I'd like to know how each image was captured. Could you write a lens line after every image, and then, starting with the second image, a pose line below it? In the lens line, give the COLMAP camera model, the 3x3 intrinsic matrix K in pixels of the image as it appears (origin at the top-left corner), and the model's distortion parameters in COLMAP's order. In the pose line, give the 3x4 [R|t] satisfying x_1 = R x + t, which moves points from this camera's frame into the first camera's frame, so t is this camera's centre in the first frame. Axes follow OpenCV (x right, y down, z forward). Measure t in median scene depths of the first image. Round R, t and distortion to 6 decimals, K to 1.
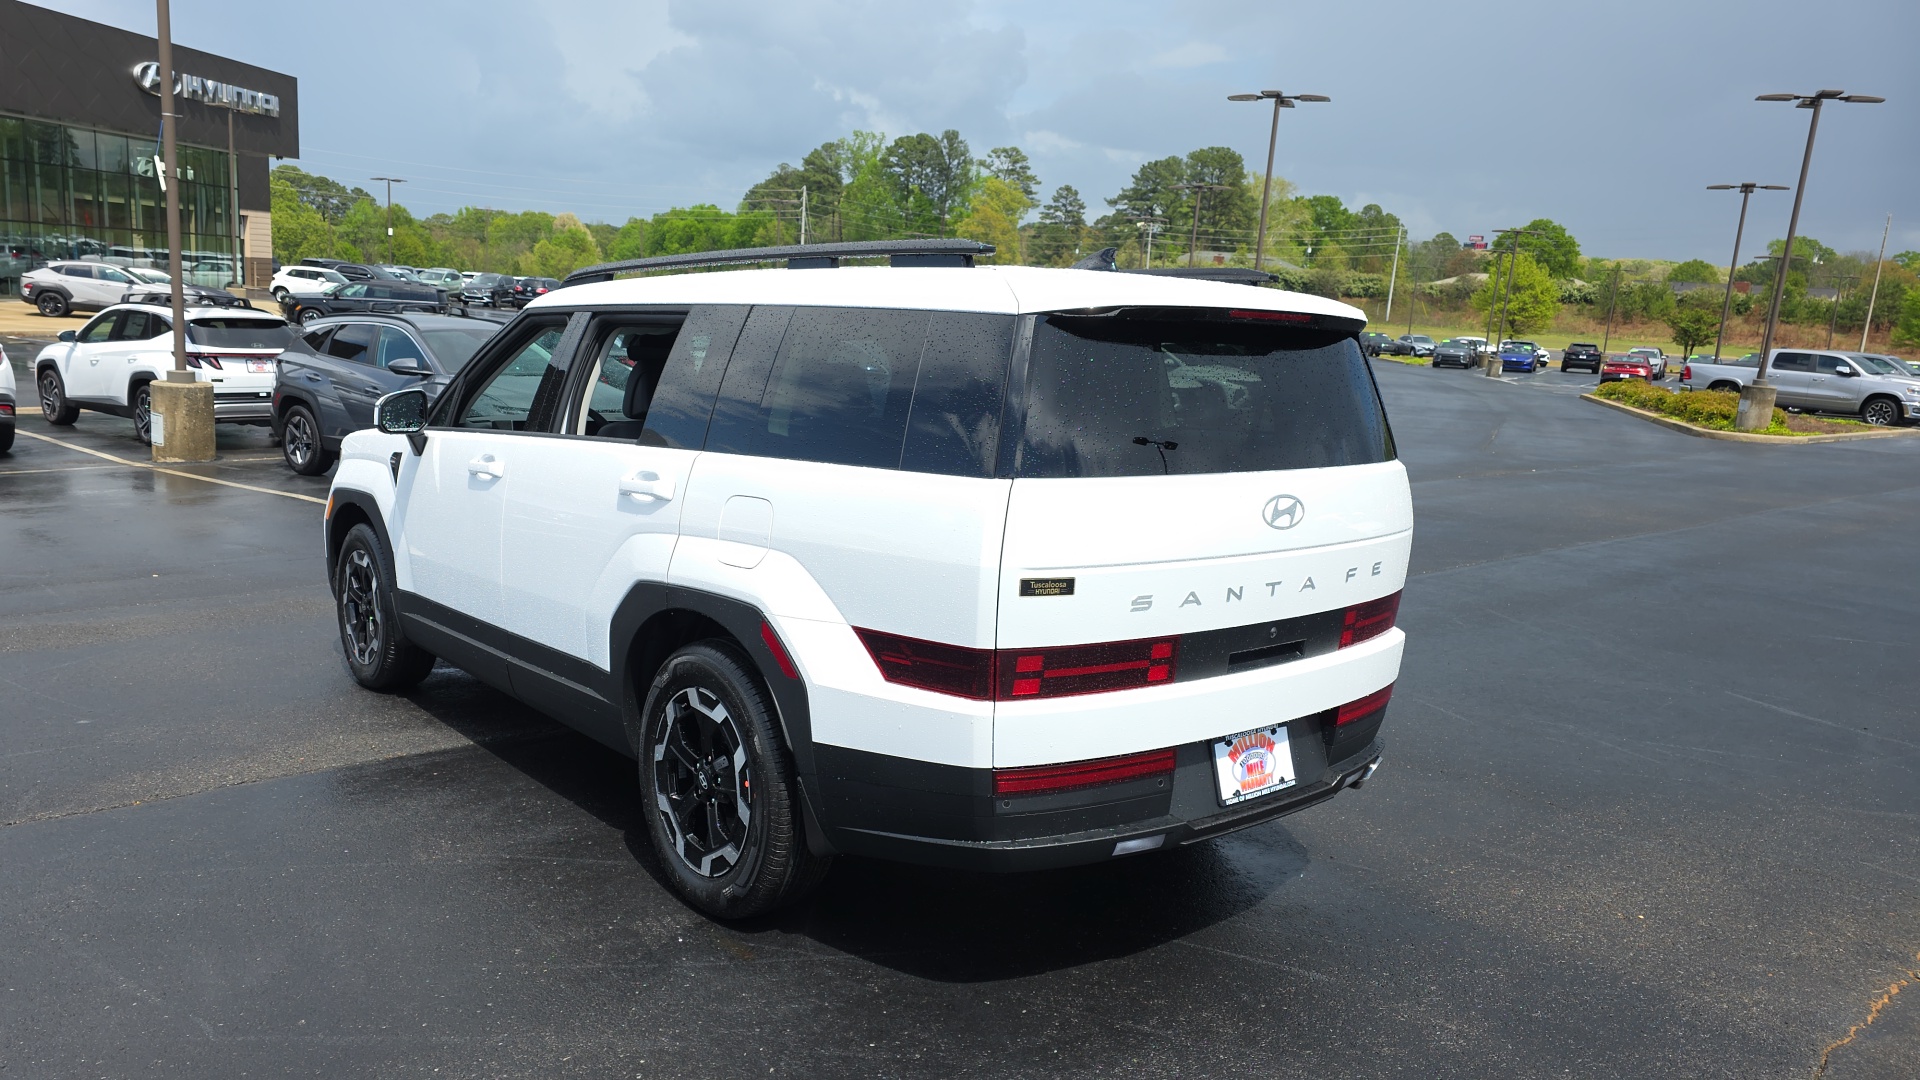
lens RADIAL K [[1288.0, 0, 933.9], [0, 1288.0, 530.2], [0, 0, 1]] dist [0.056943, -0.061652]
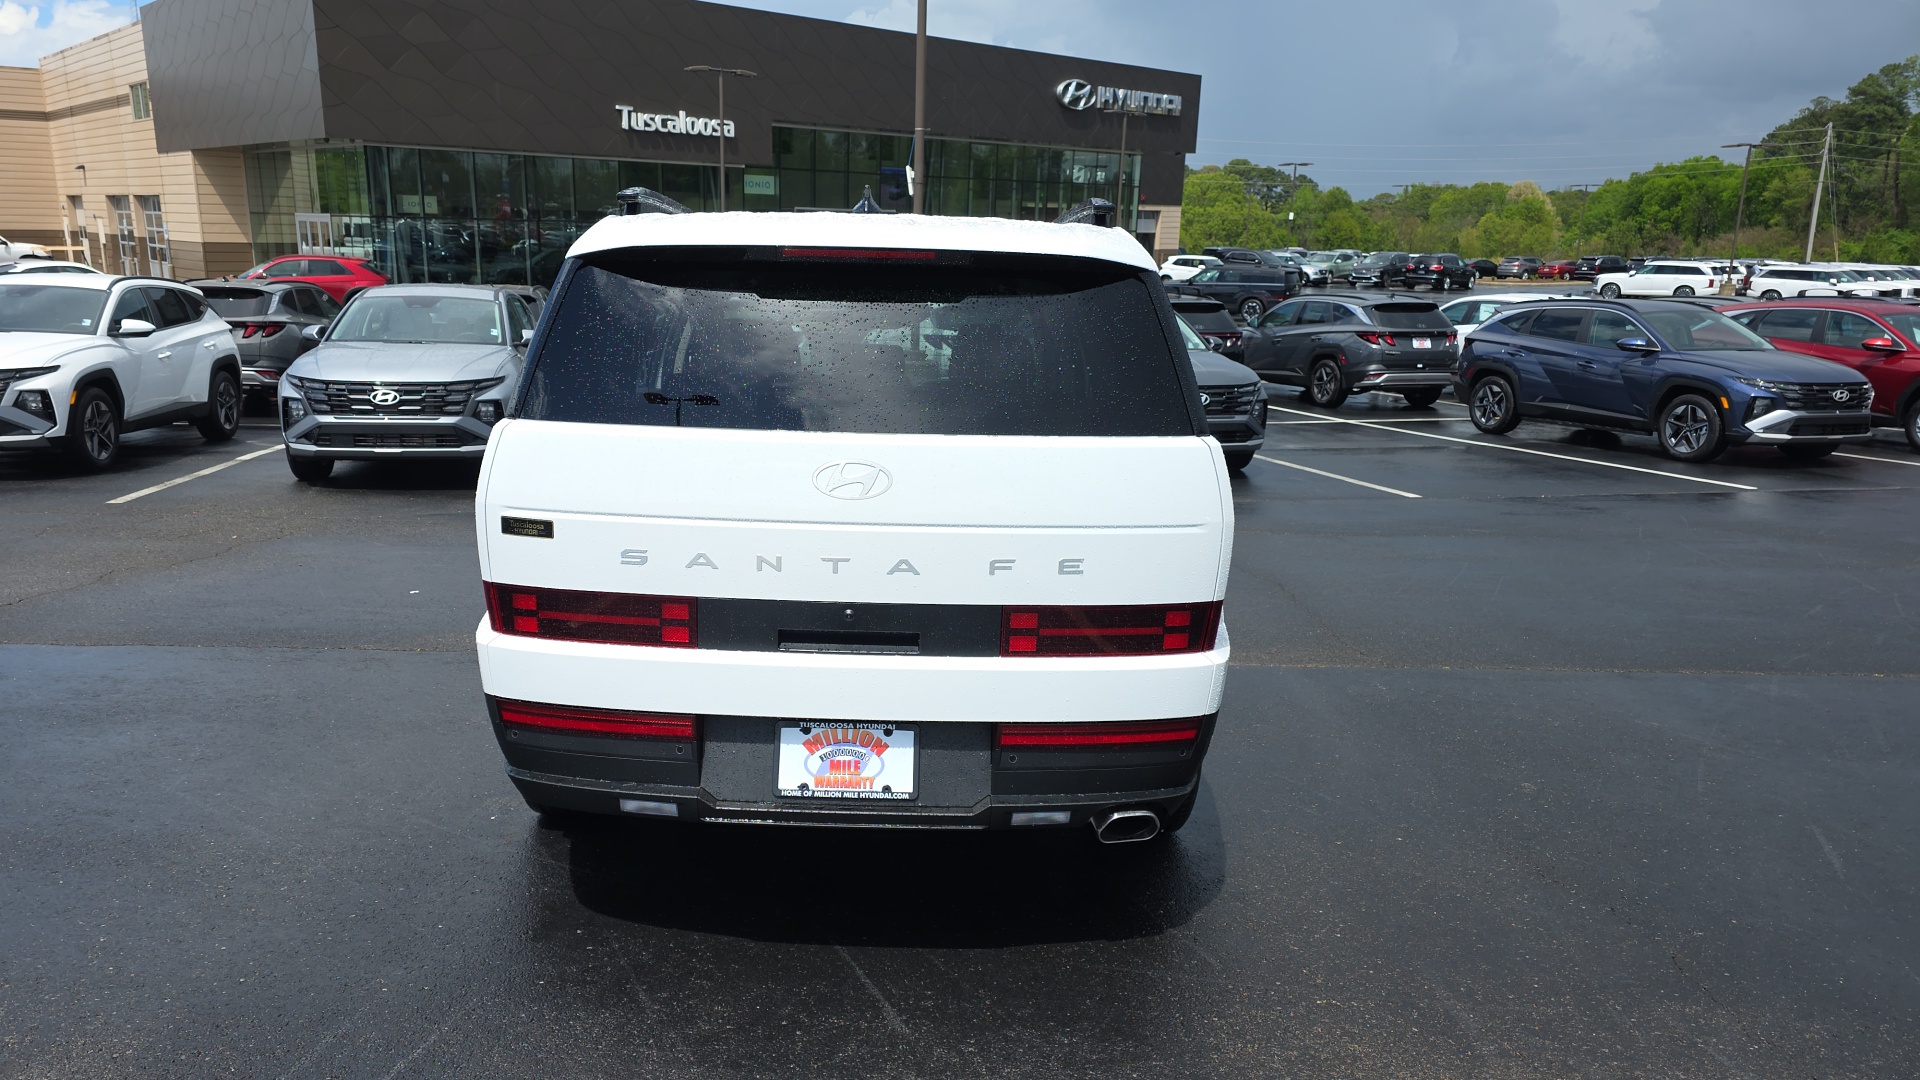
lens RADIAL K [[1288.0, 0, 899.5], [0, 1288.0, 586.2], [0, 0, 1]] dist [0.056943, -0.061652]
pose [[0.762517, 0.117328, -0.636240, 0.709883], [-0.082398, 0.993022, 0.084369, -0.015151], [0.641699, -0.011908, 0.766864, 0.294452]]
